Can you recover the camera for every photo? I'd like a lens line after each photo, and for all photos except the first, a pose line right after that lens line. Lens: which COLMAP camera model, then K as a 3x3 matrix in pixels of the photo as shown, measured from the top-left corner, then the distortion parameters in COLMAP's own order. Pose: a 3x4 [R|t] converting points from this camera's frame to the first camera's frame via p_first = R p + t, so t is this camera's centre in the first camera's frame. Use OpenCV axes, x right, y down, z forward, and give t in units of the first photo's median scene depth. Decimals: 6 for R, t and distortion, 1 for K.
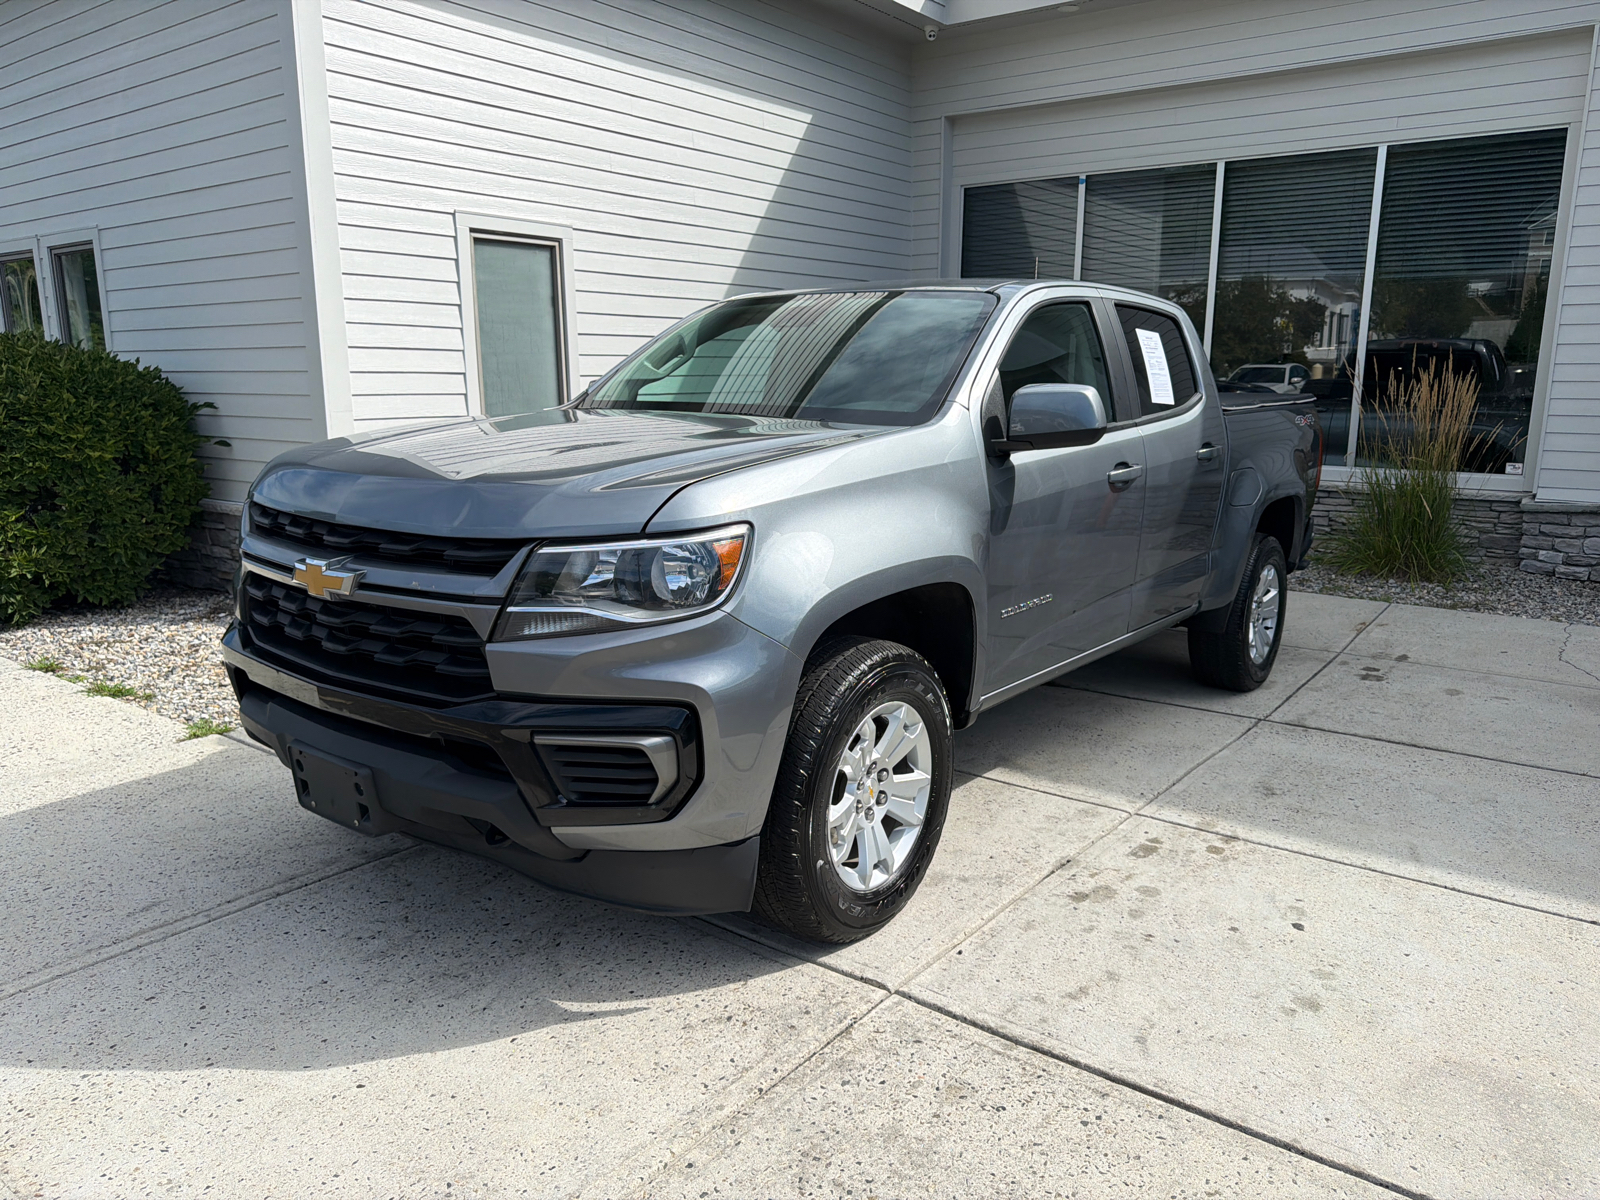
lens RADIAL K [[1141.3, 0, 793.4], [0, 1141.3, 599.4], [0, 0, 1]] dist [0.017258, -0.022296]
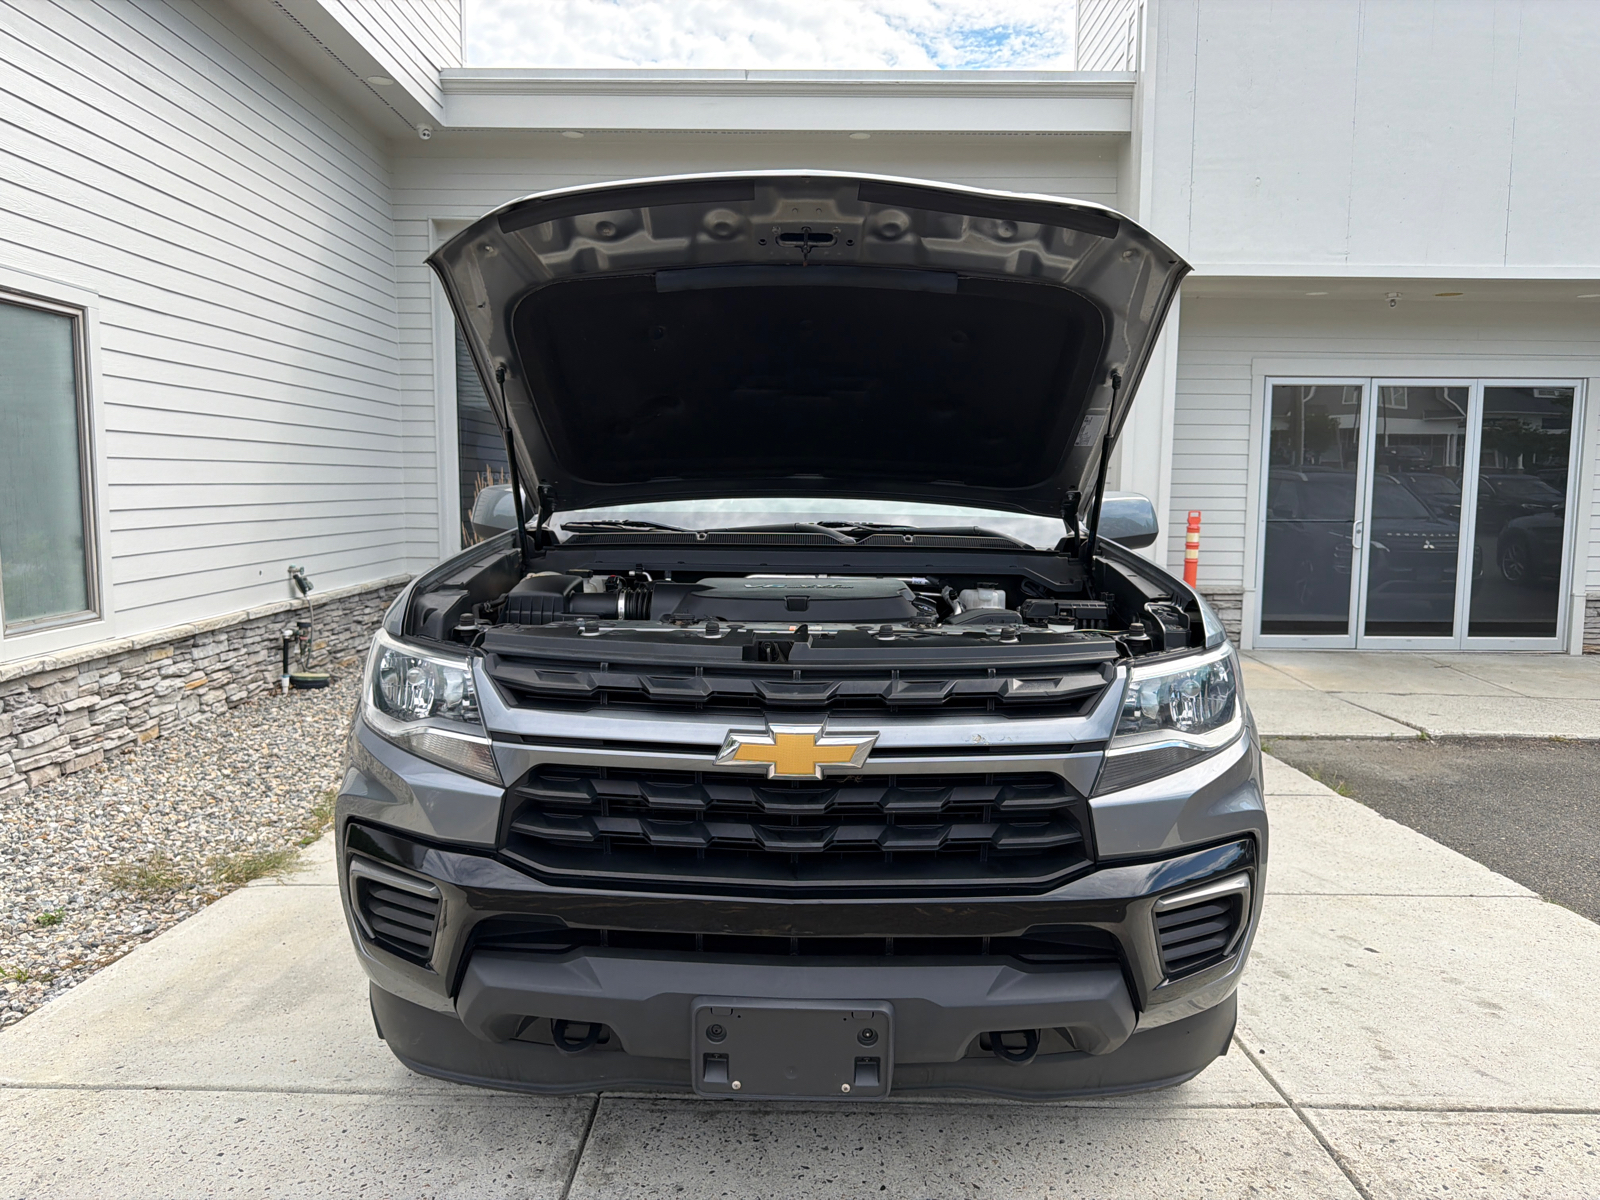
lens RADIAL K [[1128.3, 0, 795.3], [0, 1128.3, 588.2], [0, 0, 1]] dist [0.113121, -0.122271]
pose [[0.803685, -0.046596, 0.593228, -0.598318], [0.112783, 0.990787, -0.074972, -0.048283], [-0.584269, 0.127160, 0.801536, 0.298088]]
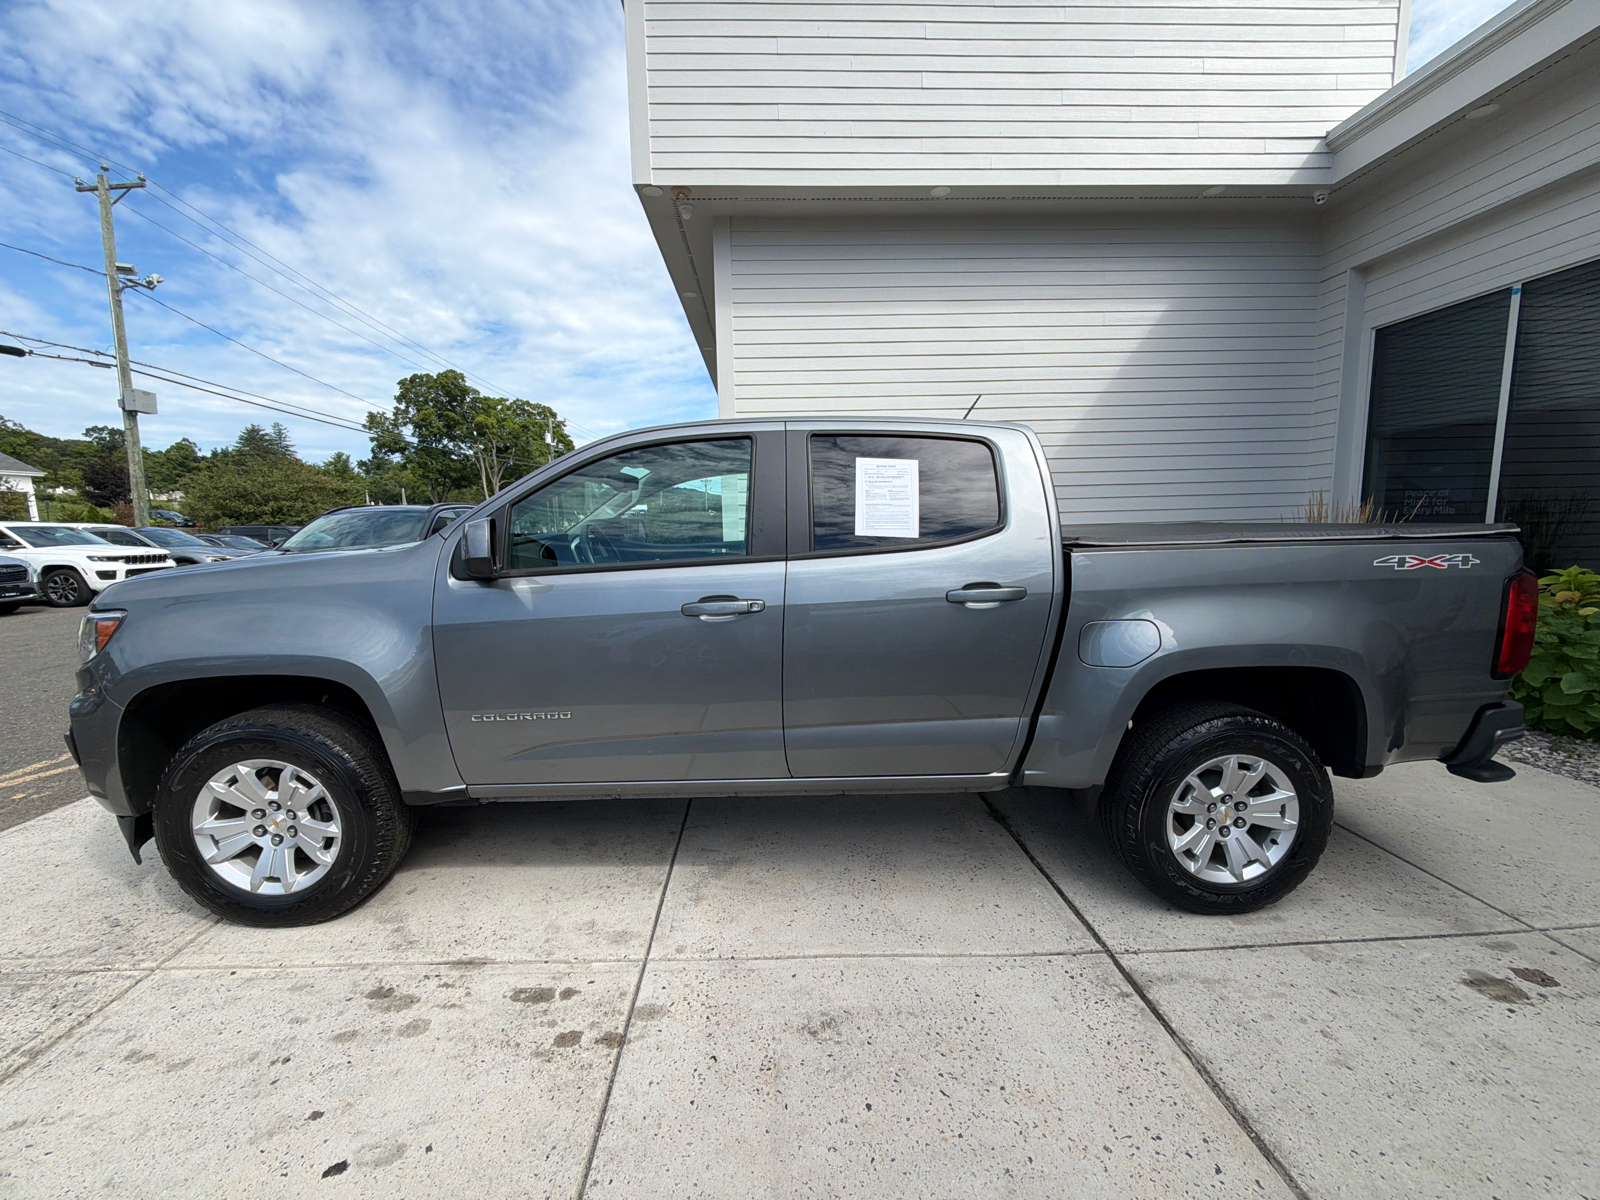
lens RADIAL K [[636.1, 0, 799.6], [0, 636.1, 603.1], [0, 0, 1]] dist [-0.000463, 0.000165]
pose [[0.637327, 0.083248, -0.766083, 0.815264], [-0.132201, 0.991220, -0.002269, -0.133881], [0.759169, 0.102723, 0.642737, 0.773179]]
